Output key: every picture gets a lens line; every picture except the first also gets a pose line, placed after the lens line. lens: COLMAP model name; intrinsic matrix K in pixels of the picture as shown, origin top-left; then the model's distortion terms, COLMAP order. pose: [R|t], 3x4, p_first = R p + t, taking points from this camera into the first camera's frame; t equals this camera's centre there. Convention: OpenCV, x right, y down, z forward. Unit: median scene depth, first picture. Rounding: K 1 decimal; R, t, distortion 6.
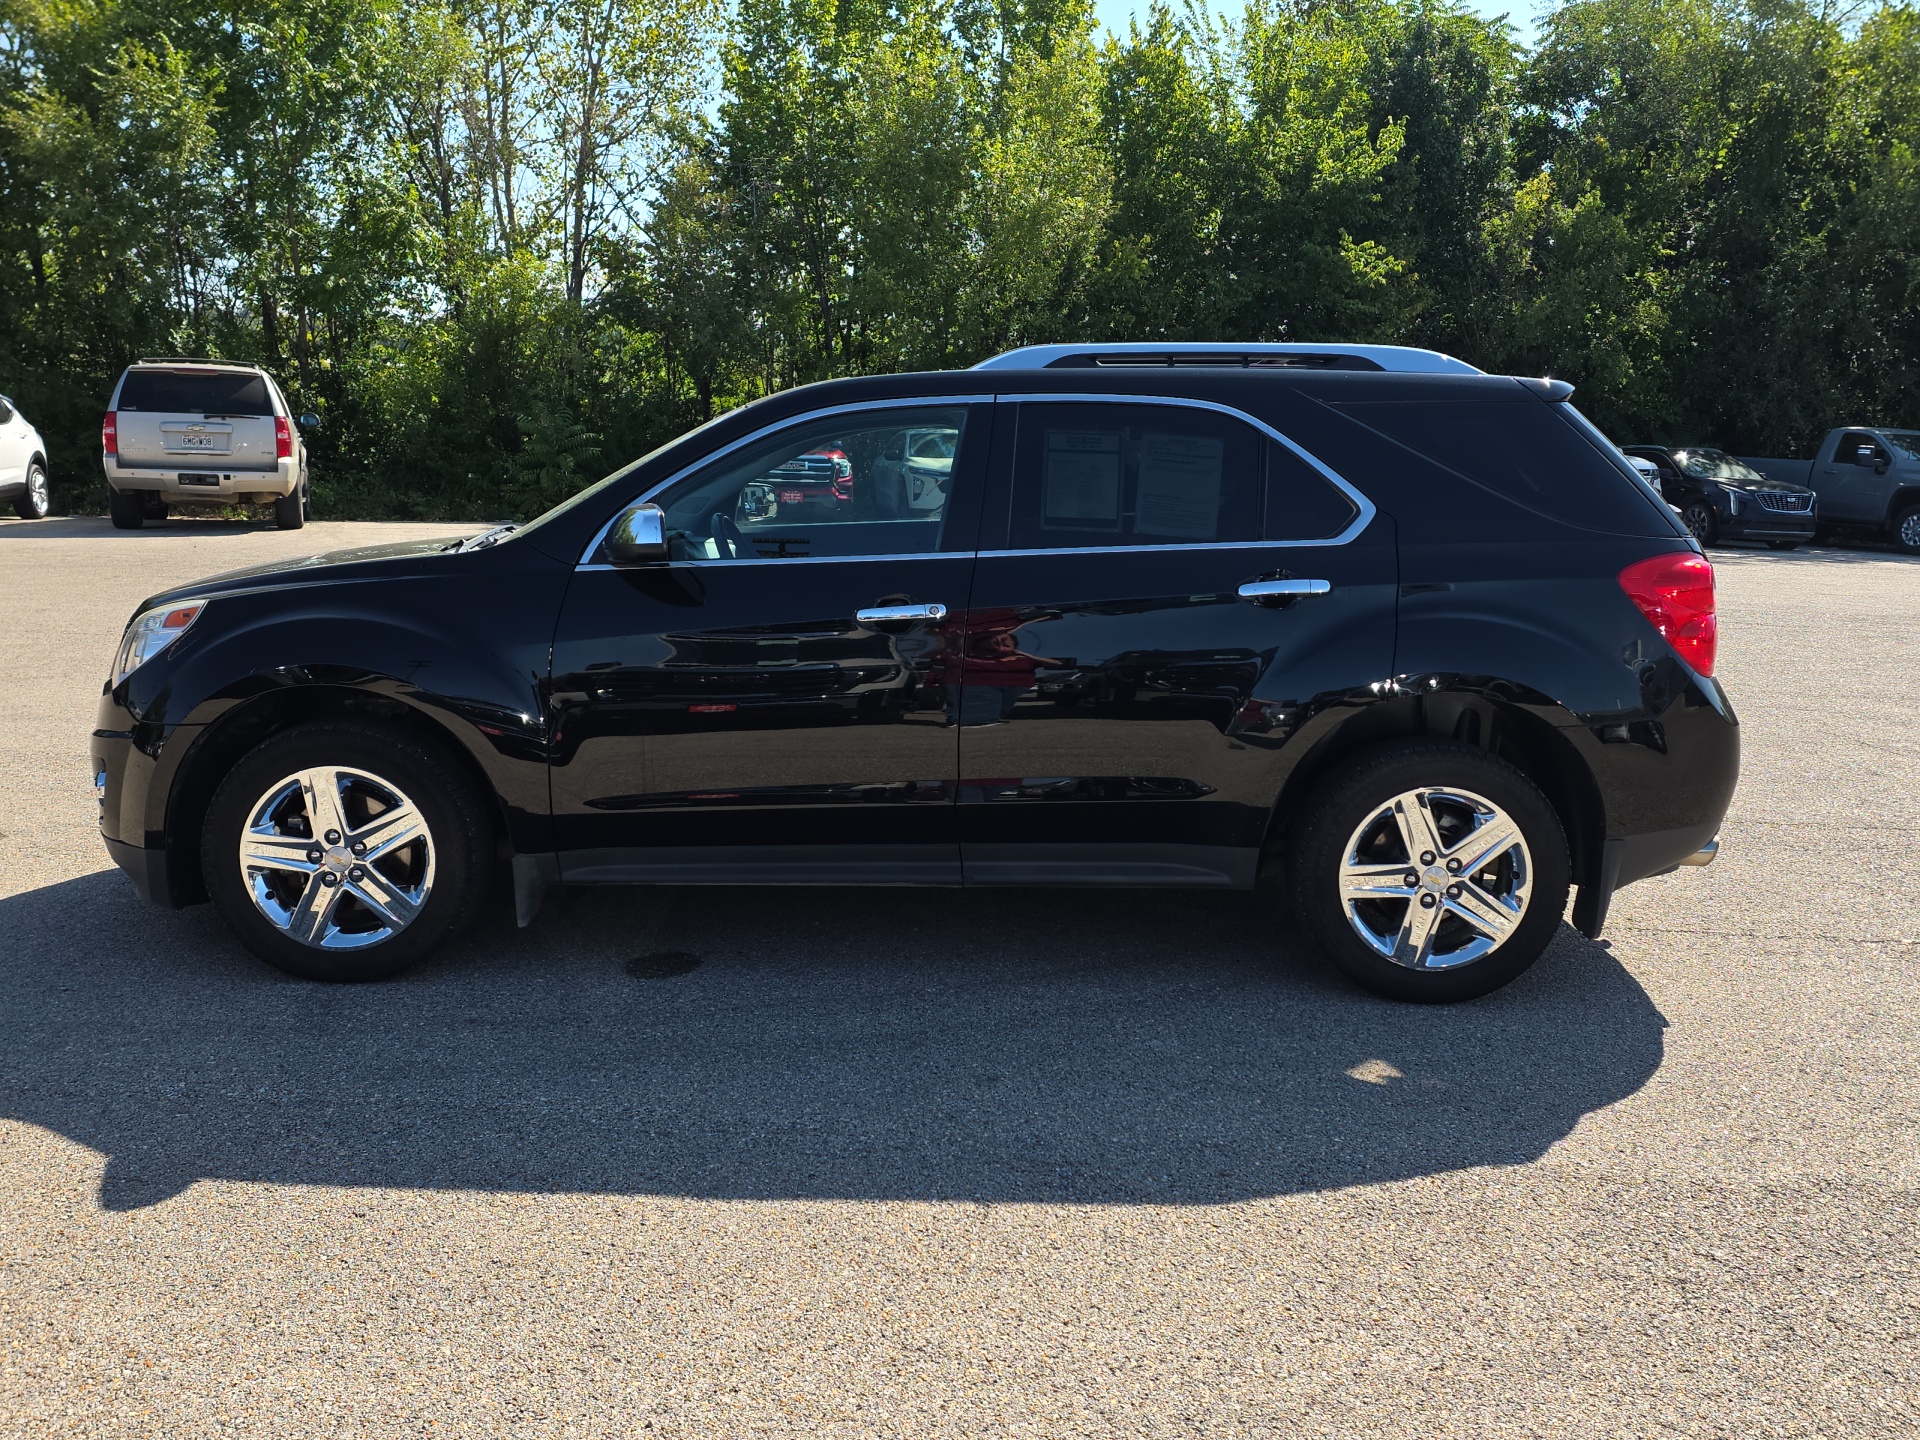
lens RADIAL K [[1566.2, 0, 968.0], [0, 1566.2, 713.5], [0, 0, 1]] dist [0.139317, -0.195050]
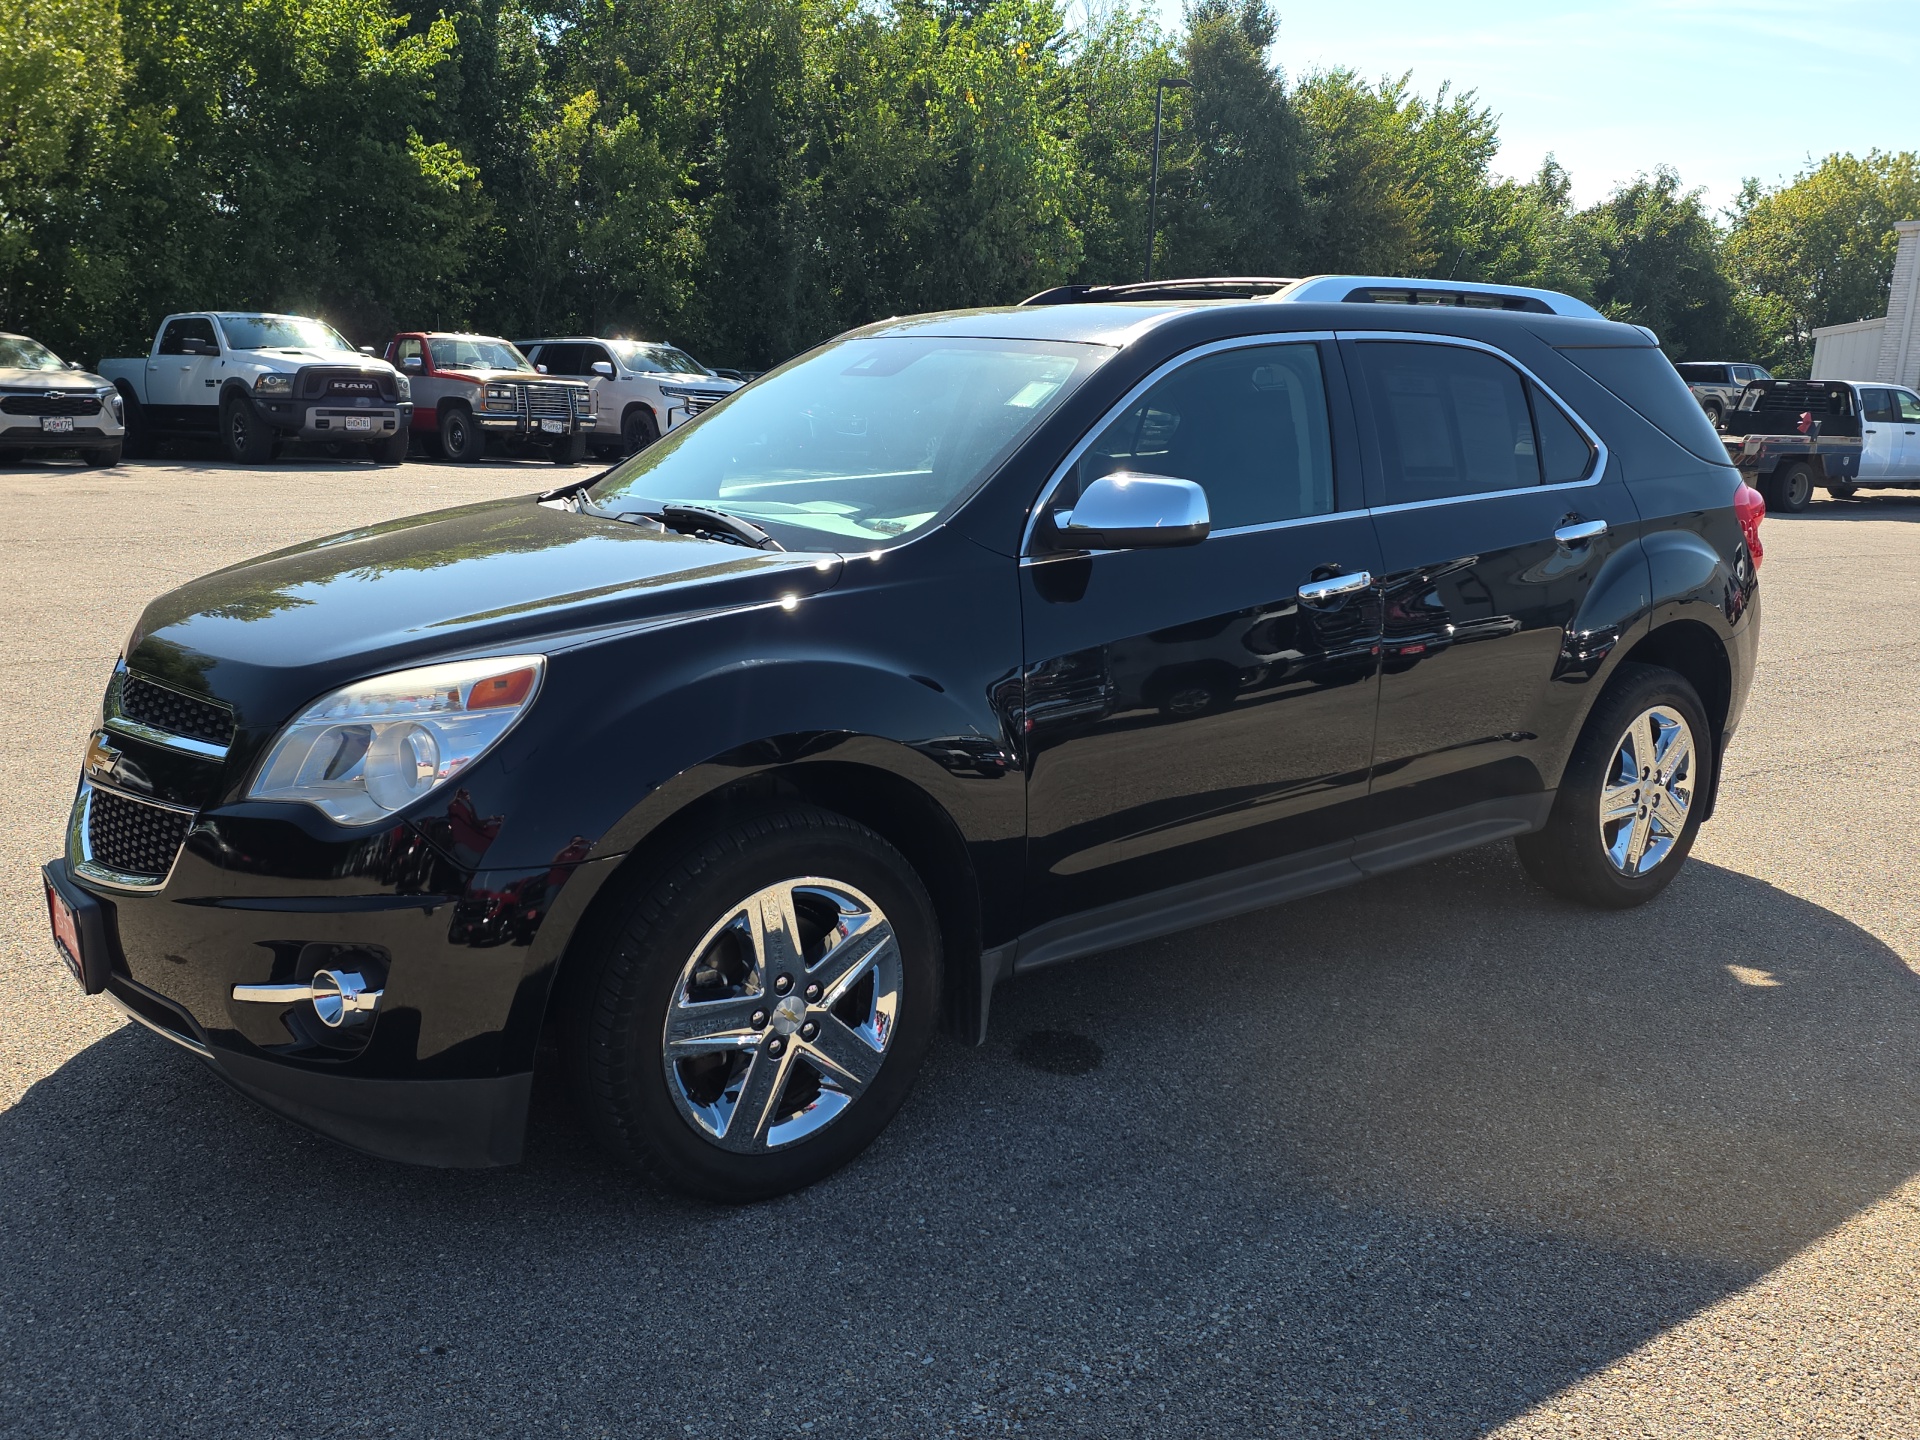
lens RADIAL K [[1566.2, 0, 968.0], [0, 1566.2, 713.5], [0, 0, 1]] dist [0.139317, -0.195050]
pose [[0.788288, -0.126500, 0.602163, -0.108388], [0.095877, 0.991938, 0.082871, -0.012647], [-0.607791, -0.007592, 0.794061, 0.063405]]
